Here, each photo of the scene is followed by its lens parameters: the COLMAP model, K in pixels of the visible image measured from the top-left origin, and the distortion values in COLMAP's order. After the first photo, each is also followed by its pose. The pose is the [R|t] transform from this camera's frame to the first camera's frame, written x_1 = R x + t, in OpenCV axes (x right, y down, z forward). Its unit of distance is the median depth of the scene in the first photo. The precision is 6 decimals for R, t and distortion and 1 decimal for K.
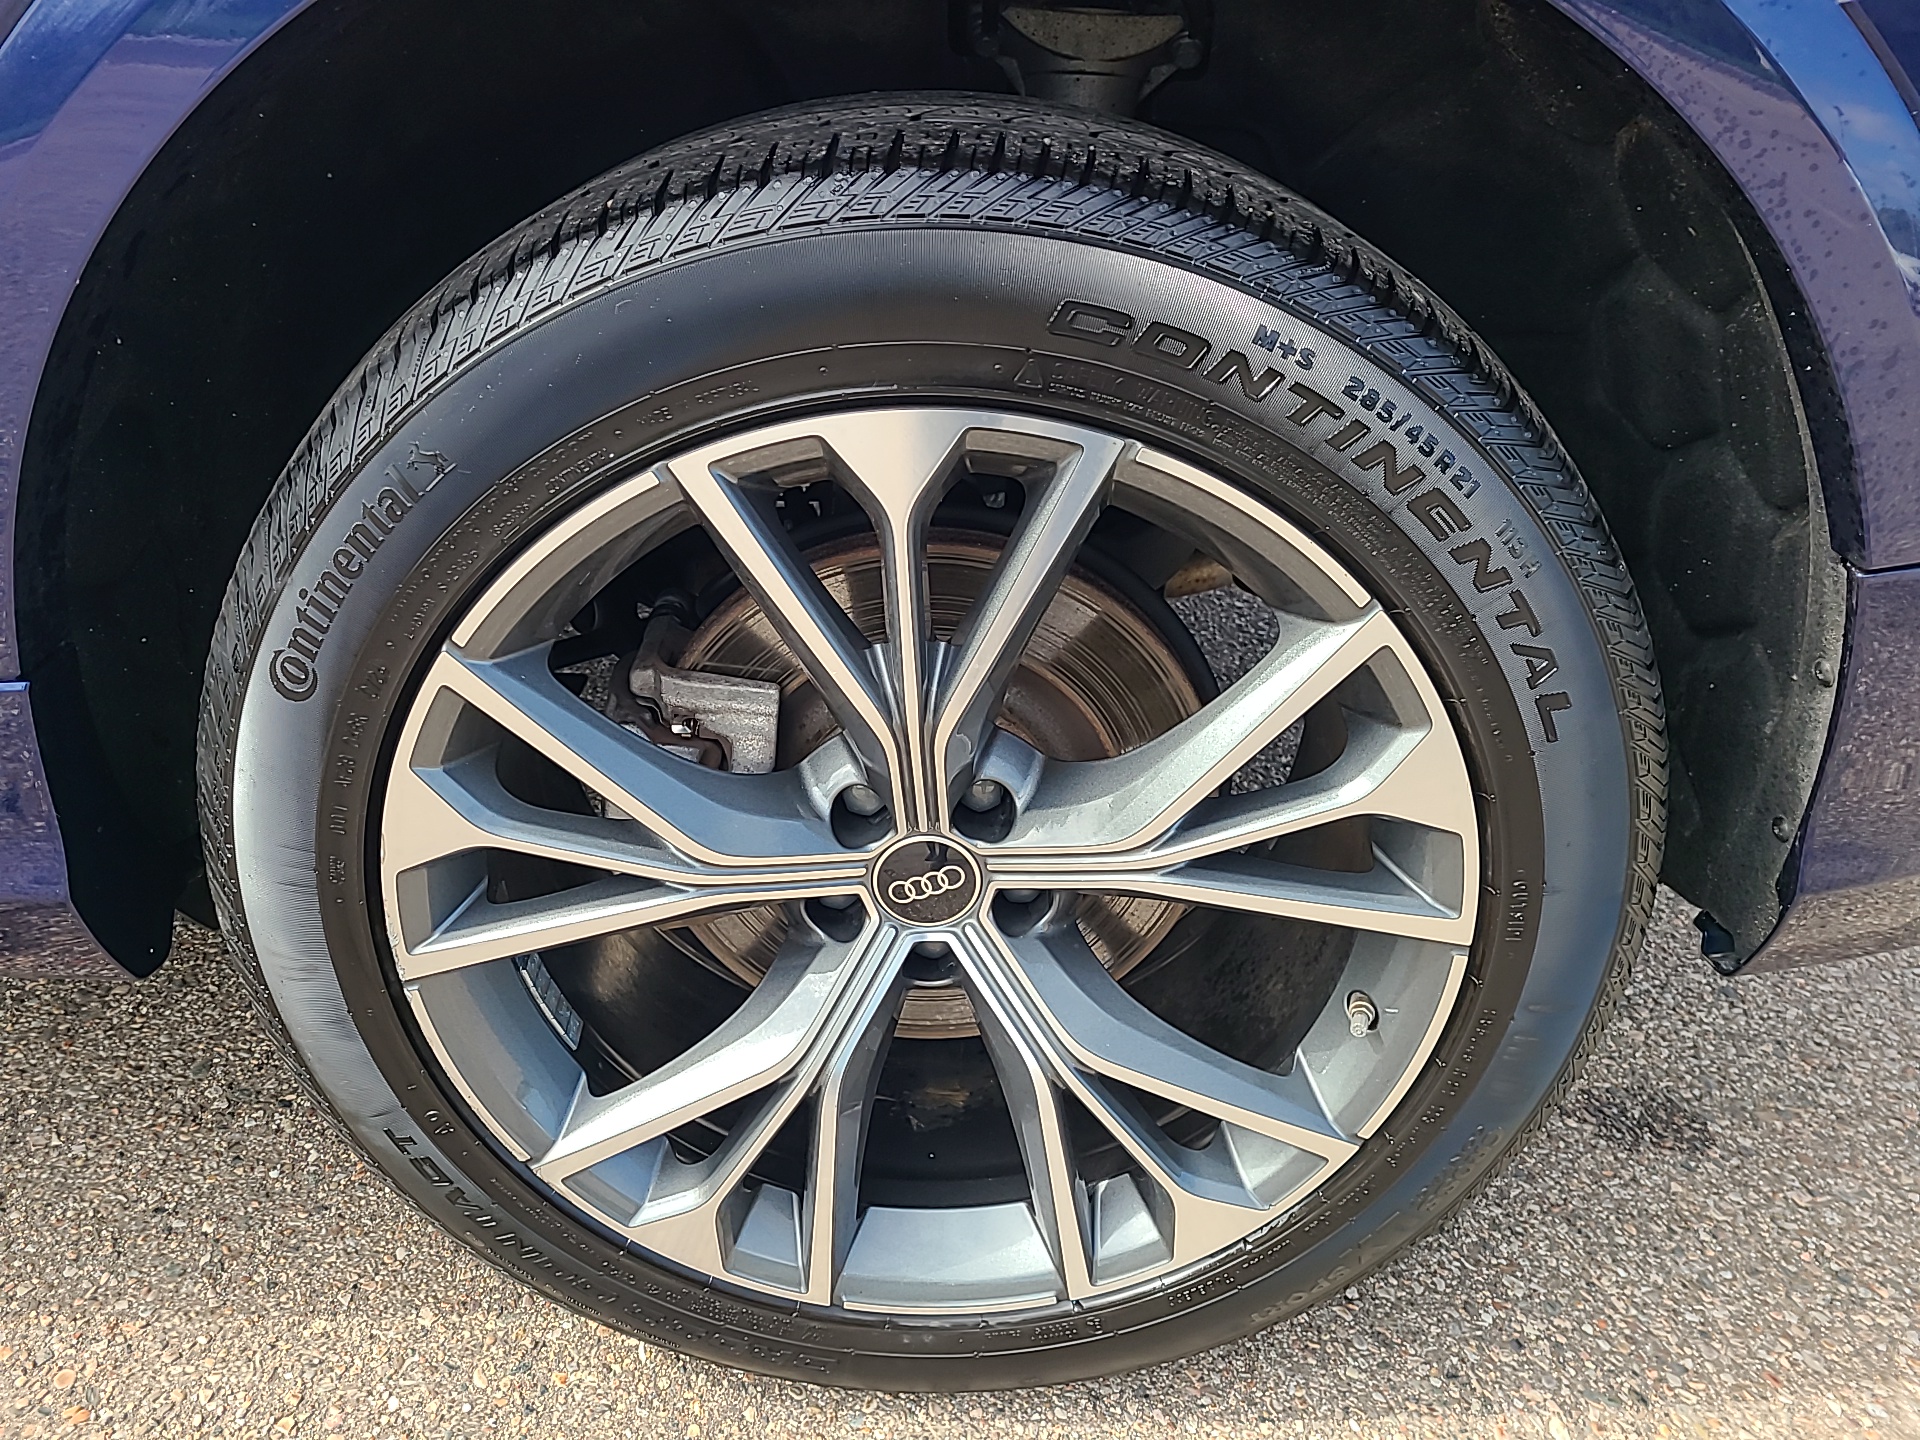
lens RADIAL K [[3288.0, 0, 910.9], [0, 3288.0, 718.2], [0, 0, 1]] dist [0.051254, -0.165564]
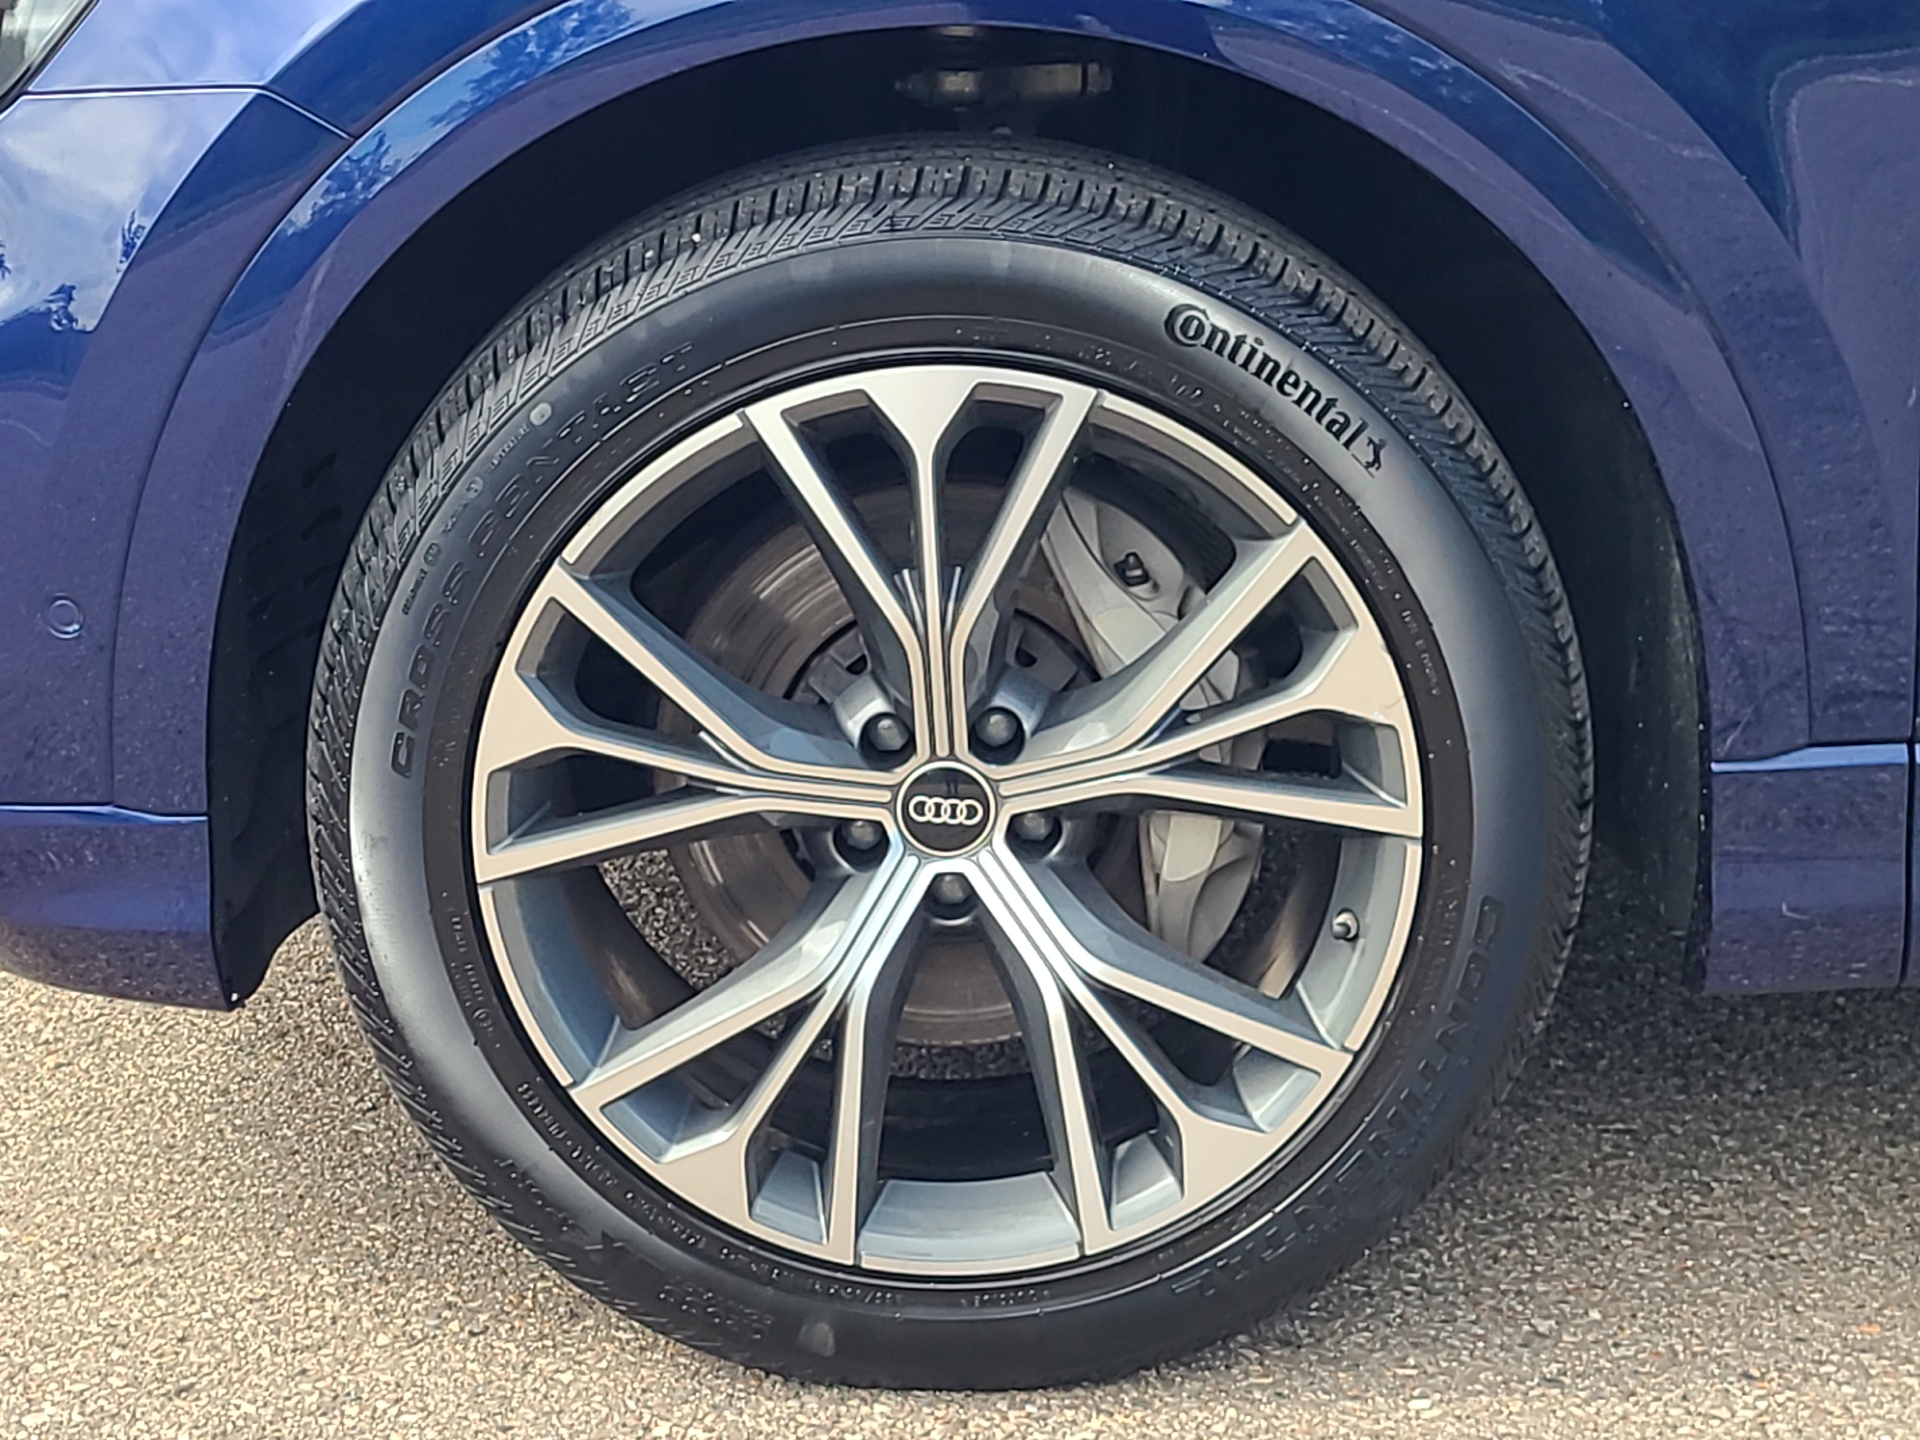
lens RADIAL K [[3223.4, 0, 960.0], [0, 3223.4, 720.0], [0, 0, 1]] dist [1.462755, -0.024538]
pose [[0.999934, -0.005992, 0.009783, -0.001487], [0.005896, 0.999935, 0.009757, 0.015234], [-0.009841, -0.009698, 0.999905, -0.138756]]
